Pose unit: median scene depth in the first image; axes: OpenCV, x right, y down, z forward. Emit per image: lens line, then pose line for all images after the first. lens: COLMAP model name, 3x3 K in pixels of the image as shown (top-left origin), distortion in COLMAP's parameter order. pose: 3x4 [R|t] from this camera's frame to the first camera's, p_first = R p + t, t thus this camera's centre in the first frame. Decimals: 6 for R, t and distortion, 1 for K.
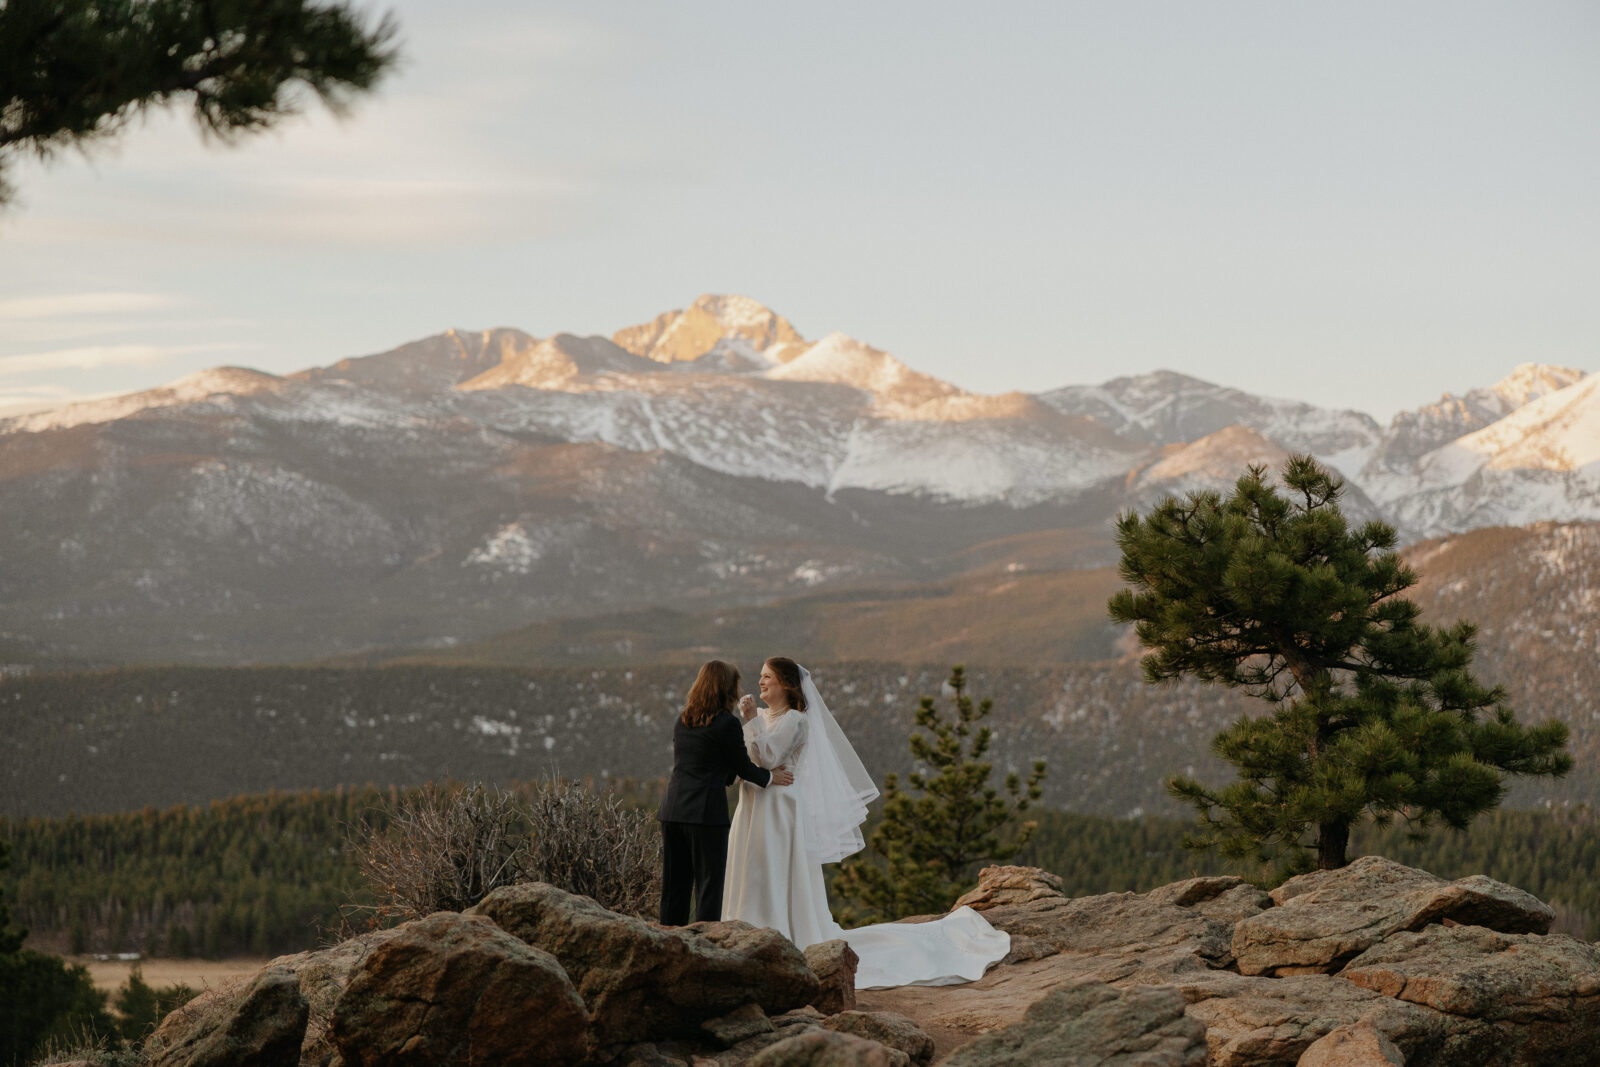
lens RADIAL K [[3140.0, 0, 800.0], [0, 3140.0, 533.5], [0, 0, 1]] dist [0.021270, -0.122577]
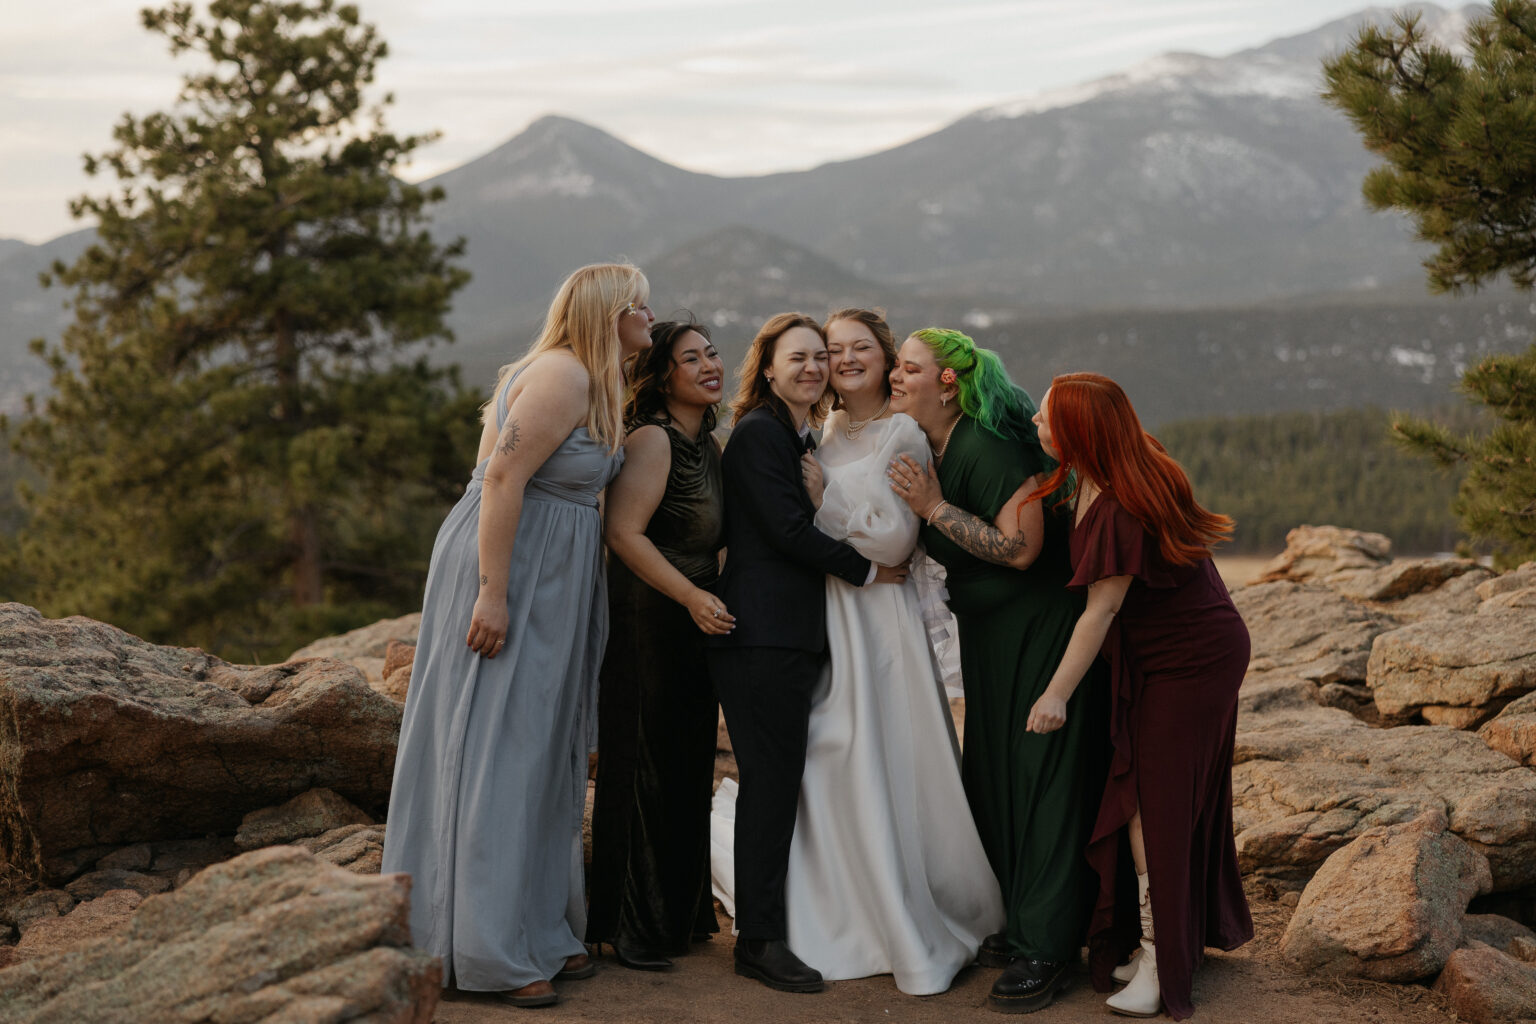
lens RADIAL K [[2618.9, 0, 768.0], [0, 2618.9, 512.0], [0, 0, 1]] dist [-0.010825, 0.159927]
pose [[0.937838, 0.002144, -0.347067, 0.195955], [0.039209, 0.992925, 0.112084, 0.025814], [0.344852, -0.118724, 0.931119, 0.394438]]
